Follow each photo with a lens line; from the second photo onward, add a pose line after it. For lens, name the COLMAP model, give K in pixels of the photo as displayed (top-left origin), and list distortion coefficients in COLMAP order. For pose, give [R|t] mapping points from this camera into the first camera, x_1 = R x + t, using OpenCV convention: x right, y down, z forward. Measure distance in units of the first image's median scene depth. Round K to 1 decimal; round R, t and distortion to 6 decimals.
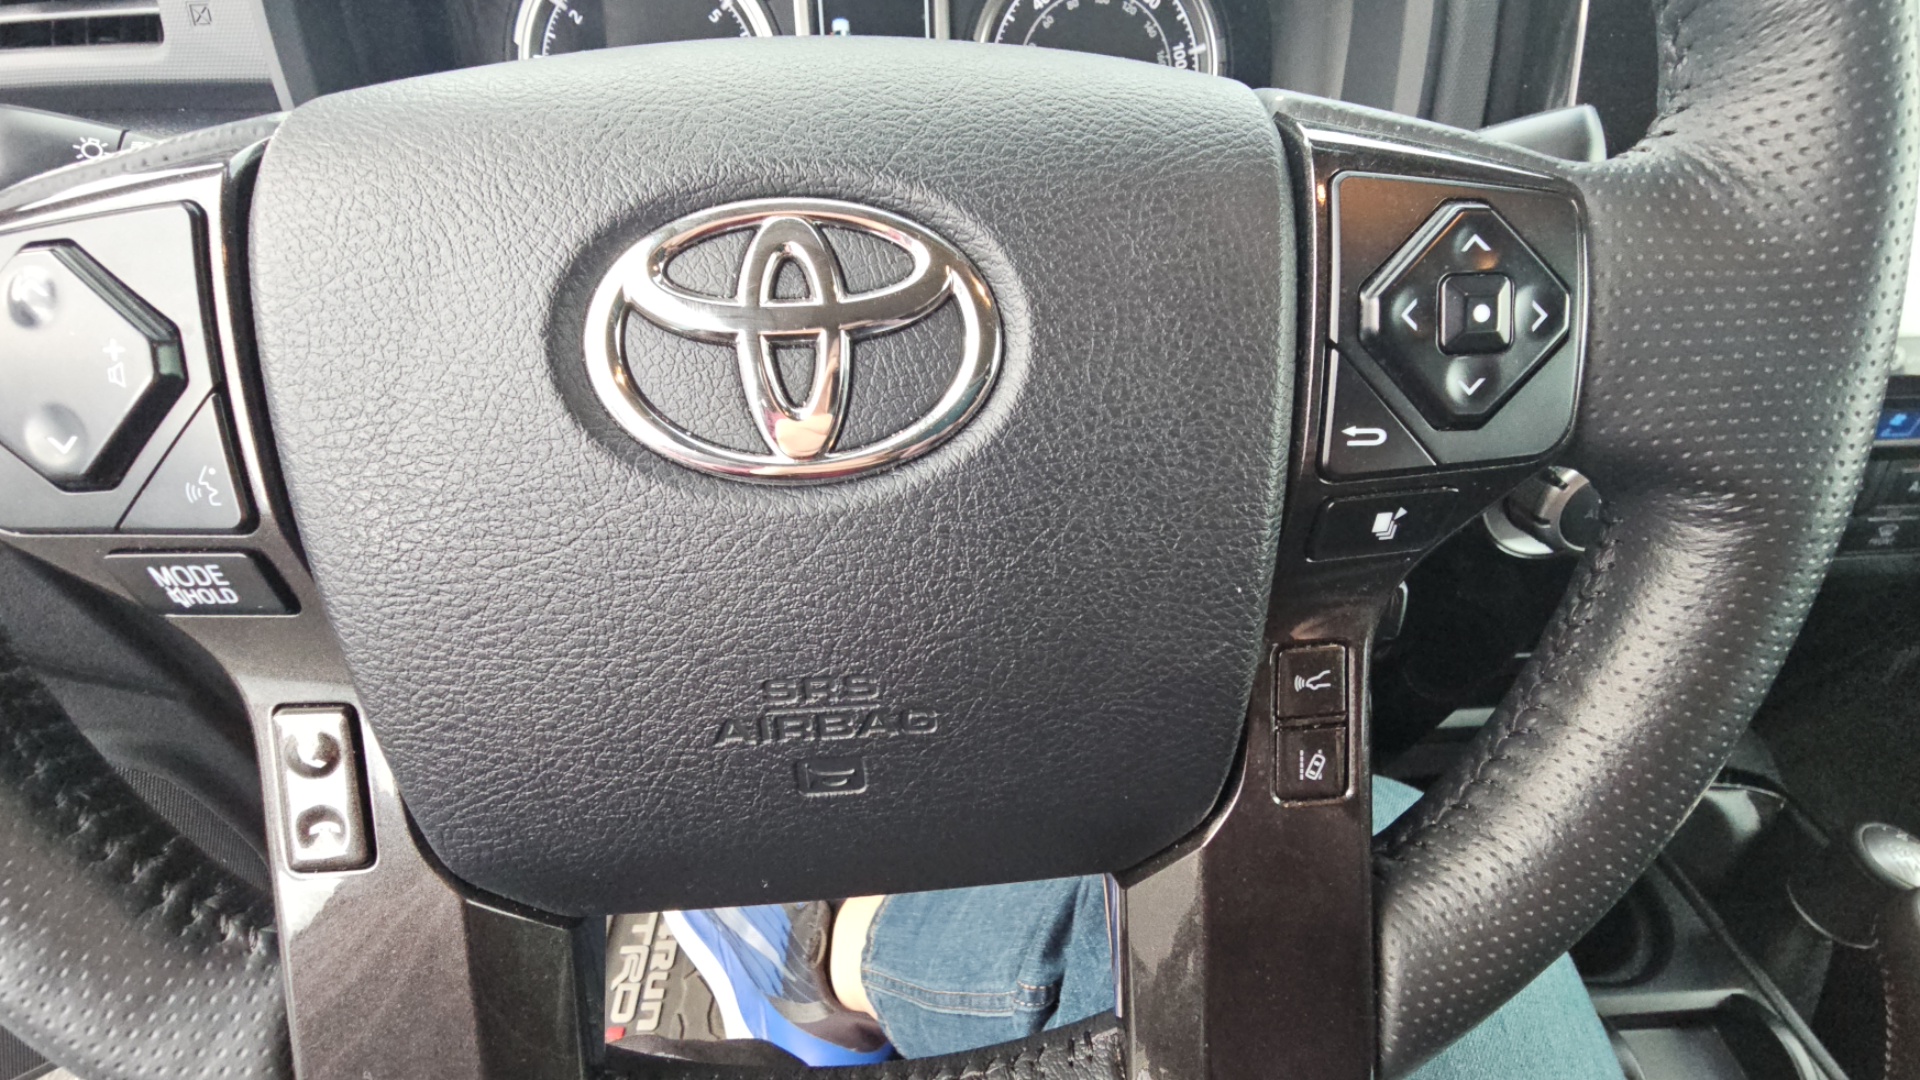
lens RADIAL K [[871.6, 0, 977.0], [0, 871.6, 535.4], [0, 0, 1]] dist [-0.008931, 0.001263]
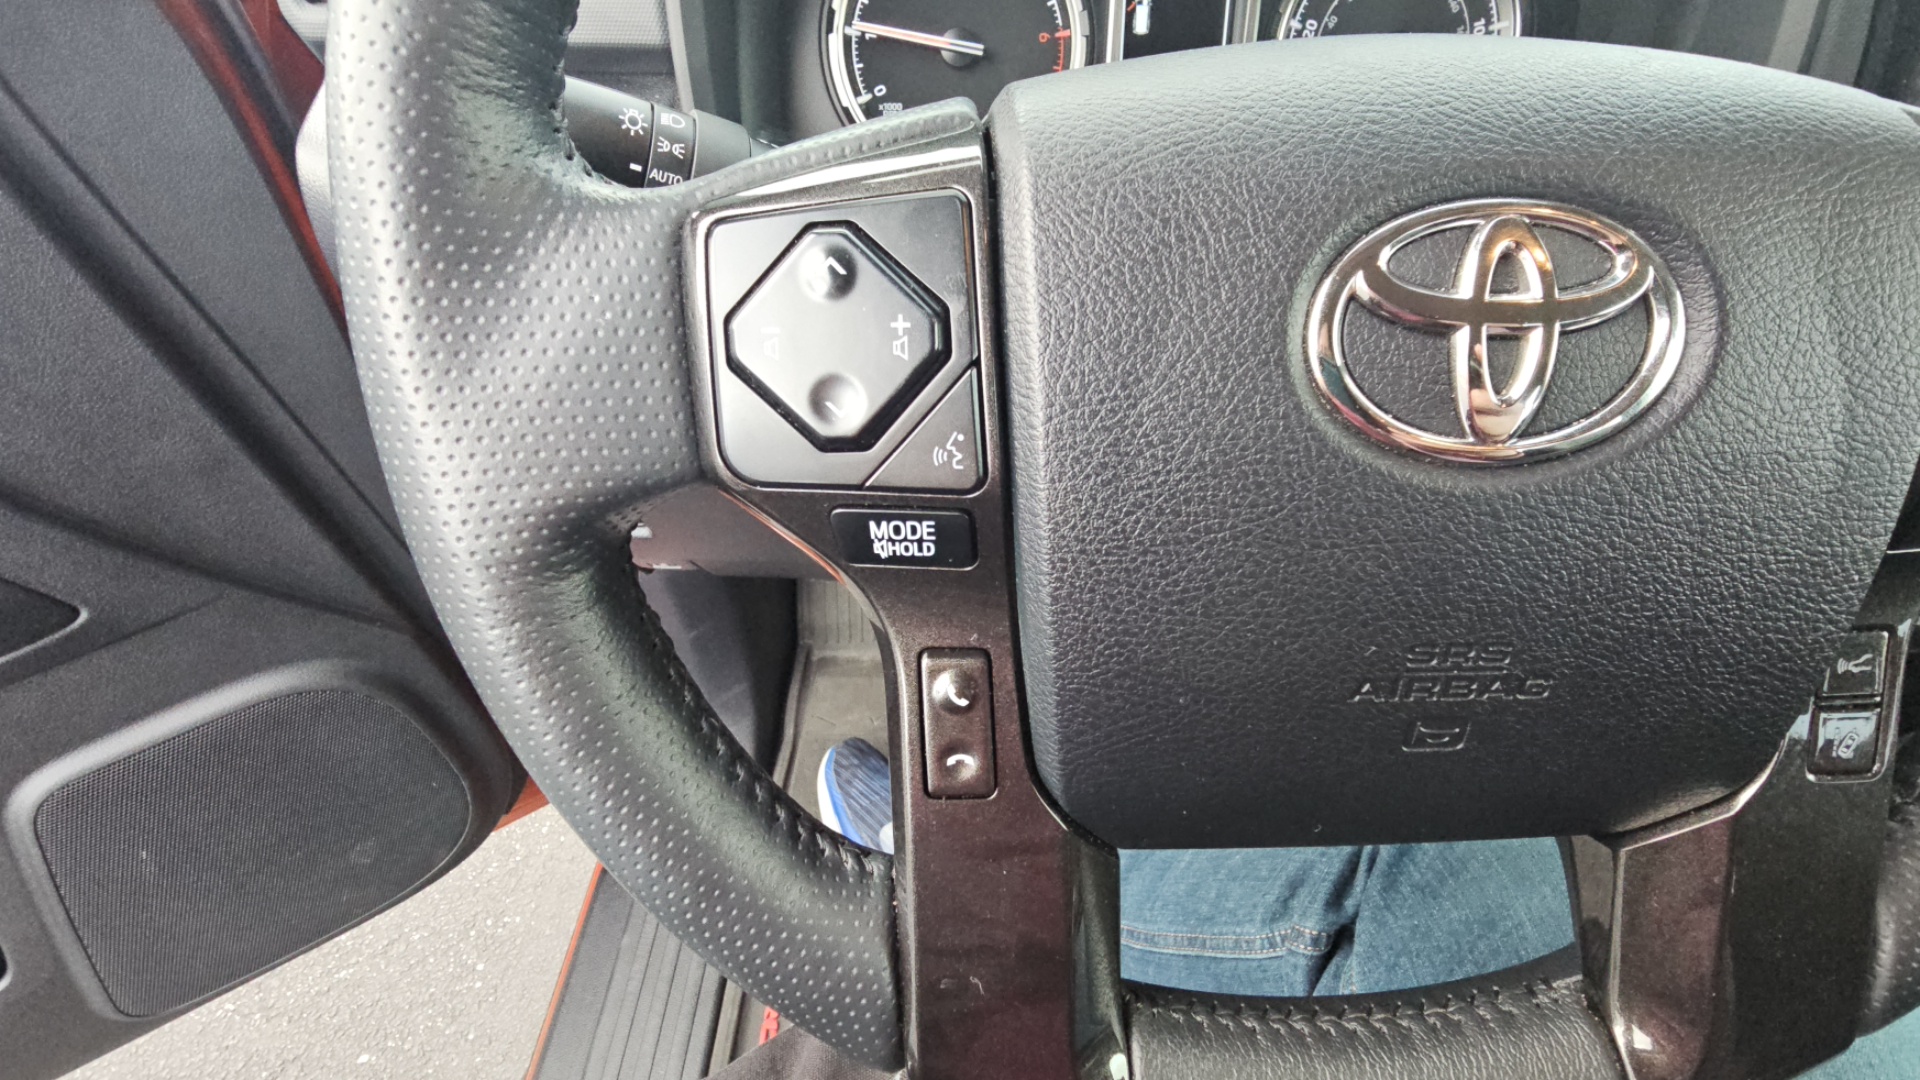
lens RADIAL K [[857.2, 0, 976.7], [0, 857.2, 539.1], [0, 0, 1]] dist [0.010660, -0.008428]
pose [[0.998825, 0.036532, -0.031841, -0.753379], [-0.034888, 0.998102, 0.050755, -0.001087], [0.033635, -0.049584, 0.998203, -0.088484]]
